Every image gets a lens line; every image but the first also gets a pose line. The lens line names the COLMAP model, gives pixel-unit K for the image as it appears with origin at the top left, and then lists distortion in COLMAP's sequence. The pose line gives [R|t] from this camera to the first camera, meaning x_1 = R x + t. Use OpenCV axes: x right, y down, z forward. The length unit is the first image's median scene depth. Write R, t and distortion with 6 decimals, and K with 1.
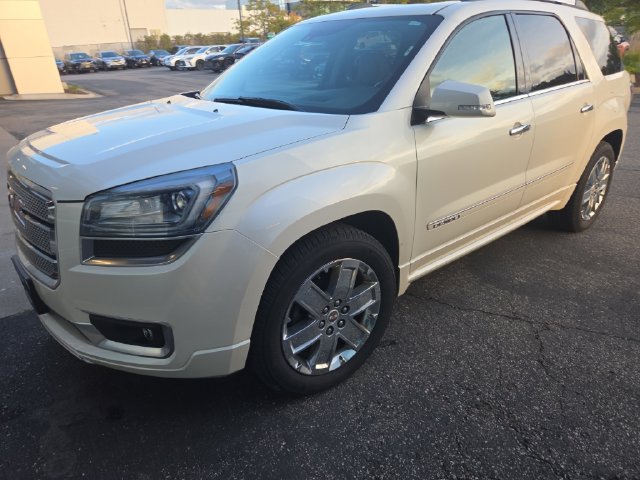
lens RADIAL K [[426.3, 0, 306.5], [0, 426.3, 238.1], [0, 0, 1]] dist [0.077429, -0.058943]
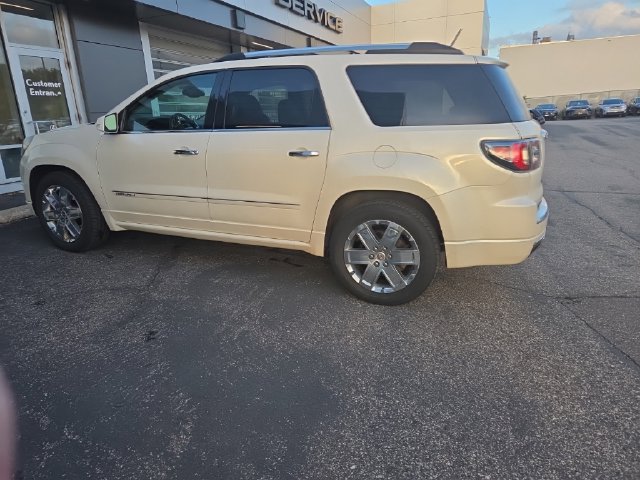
lens RADIAL K [[421.8, 0, 320.8], [0, 421.8, 230.4], [0, 0, 1]] dist [0.067170, -0.053907]
pose [[0.484038, 0.258343, -0.836042, 2.431830], [-0.346979, 0.933768, 0.087653, -0.364880], [0.803314, 0.247662, 0.541619, 0.862131]]
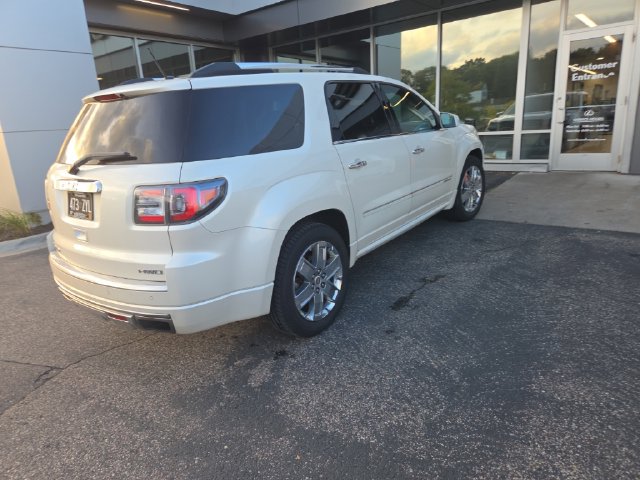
lens RADIAL K [[426.3, 0, 306.5], [0, 426.3, 238.1], [0, 0, 1]] dist [0.077429, -0.058943]
pose [[-0.974761, 0.150438, -0.164950, 0.885161], [0.012328, 0.774007, 0.633057, -1.577618], [0.222909, 0.615046, -0.756327, 3.640432]]
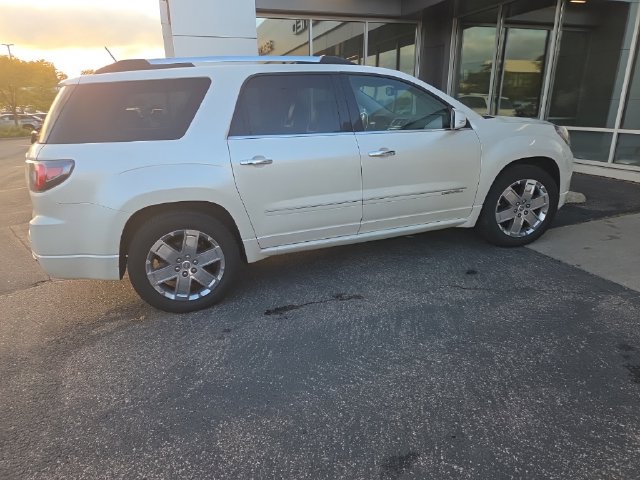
lens RADIAL K [[424.4, 0, 316.9], [0, 424.4, 237.6], [0, 0, 1]] dist [0.072064, -0.058057]
pose [[-0.929127, -0.055658, 0.365547, -0.430568], [0.199702, 0.756486, 0.622774, -1.501148], [-0.311194, 0.651637, -0.691757, 3.506037]]
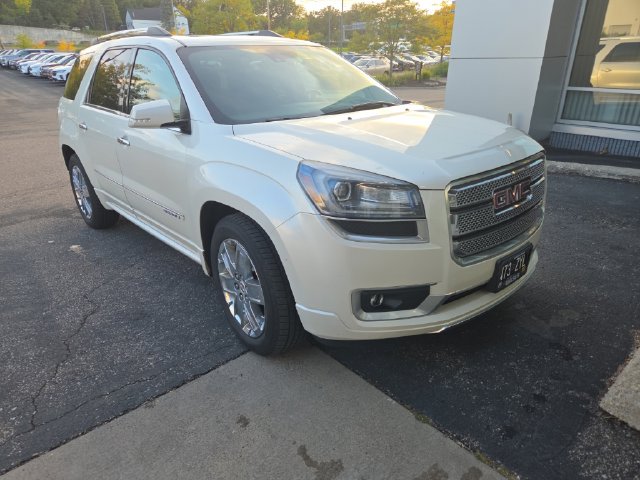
lens RADIAL K [[427.9, 0, 318.9], [0, 427.9, 235.7], [0, 0, 1]] dist [0.083285, -0.070078]
pose [[-0.027777, -0.355671, 0.934198, -1.656025], [0.423122, 0.842524, 0.333350, -0.555741], [-0.905647, 0.404539, 0.127089, 1.273931]]
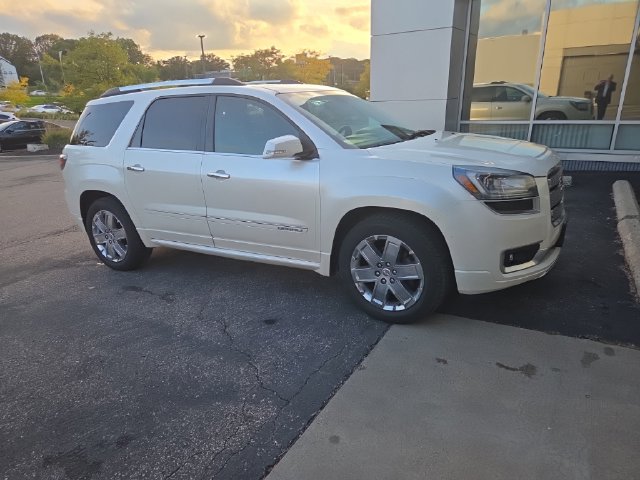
lens RADIAL K [[426.0, 0, 320.0], [0, 426.0, 240.0], [0, 0, 1]] dist [0.074426, -0.055914]
pose [[-0.341303, -0.253830, 0.905032, -1.843719], [0.426455, 0.816230, 0.389748, -0.911966], [-0.837644, 0.518978, -0.170335, 2.074708]]
